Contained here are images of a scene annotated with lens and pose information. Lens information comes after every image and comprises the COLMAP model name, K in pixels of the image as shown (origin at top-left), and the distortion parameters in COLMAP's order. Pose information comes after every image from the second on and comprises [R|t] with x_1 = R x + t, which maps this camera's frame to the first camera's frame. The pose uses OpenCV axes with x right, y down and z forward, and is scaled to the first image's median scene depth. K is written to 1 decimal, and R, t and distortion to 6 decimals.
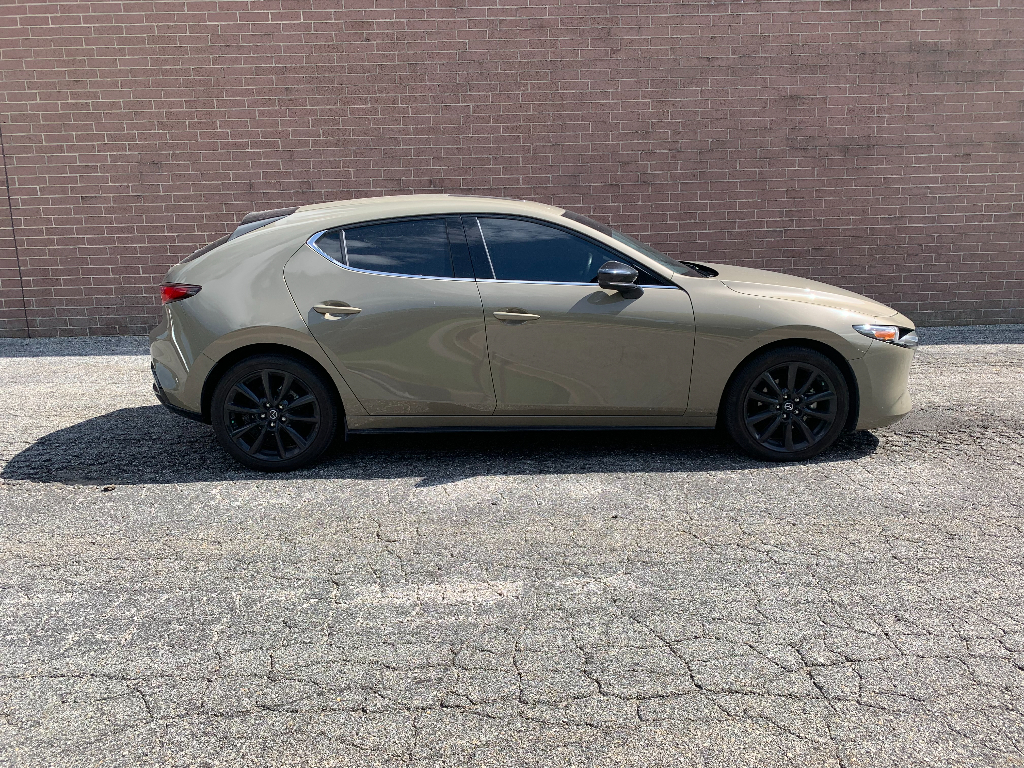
lens RADIAL K [[789.2, 0, 517.5], [0, 789.2, 388.6], [0, 0, 1]] dist [0.019146, -0.018266]
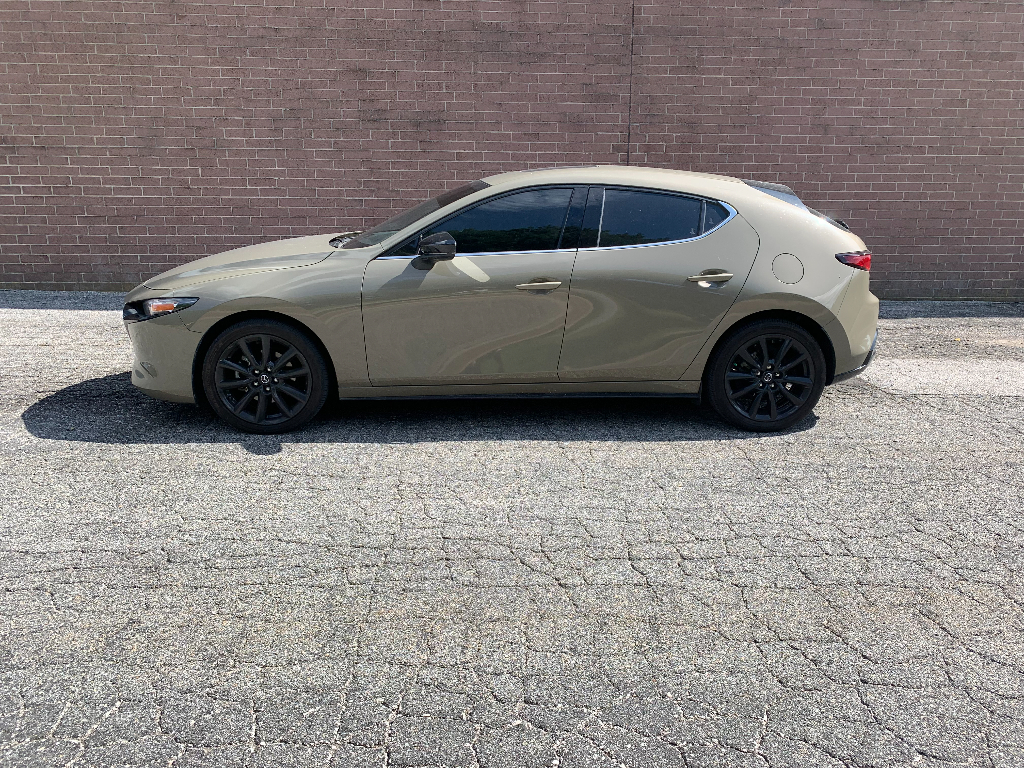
lens RADIAL K [[789.2, 0, 516.0], [0, 789.2, 382.0], [0, 0, 1]] dist [0.019146, -0.018266]
pose [[0.998847, 0.023772, 0.041718, 0.519602], [-0.025114, 0.999174, 0.031949, 0.001739], [-0.040924, -0.032960, 0.998618, -0.057242]]
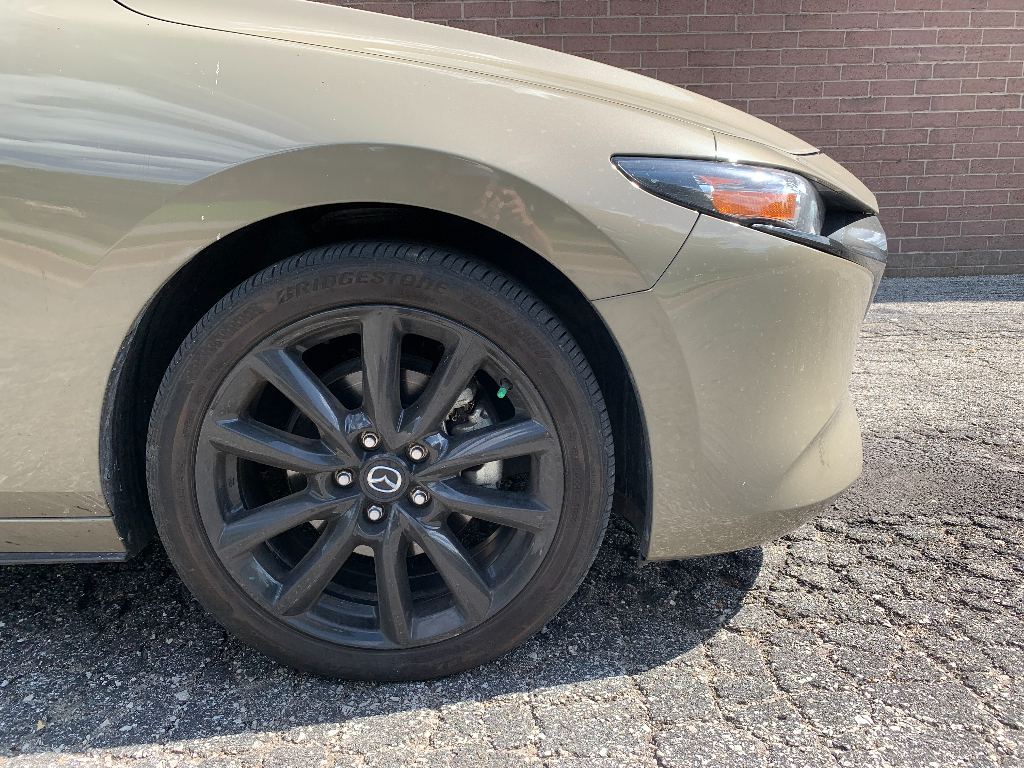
lens RADIAL K [[789.2, 0, 511.8], [0, 789.2, 385.2], [0, 0, 1]] dist [0.019146, -0.018266]
pose [[0.999948, 0.001023, 0.010101, 0.202544], [-0.001277, 0.999683, 0.025141, -0.007861], [-0.010073, -0.025153, 0.999633, 0.392820]]
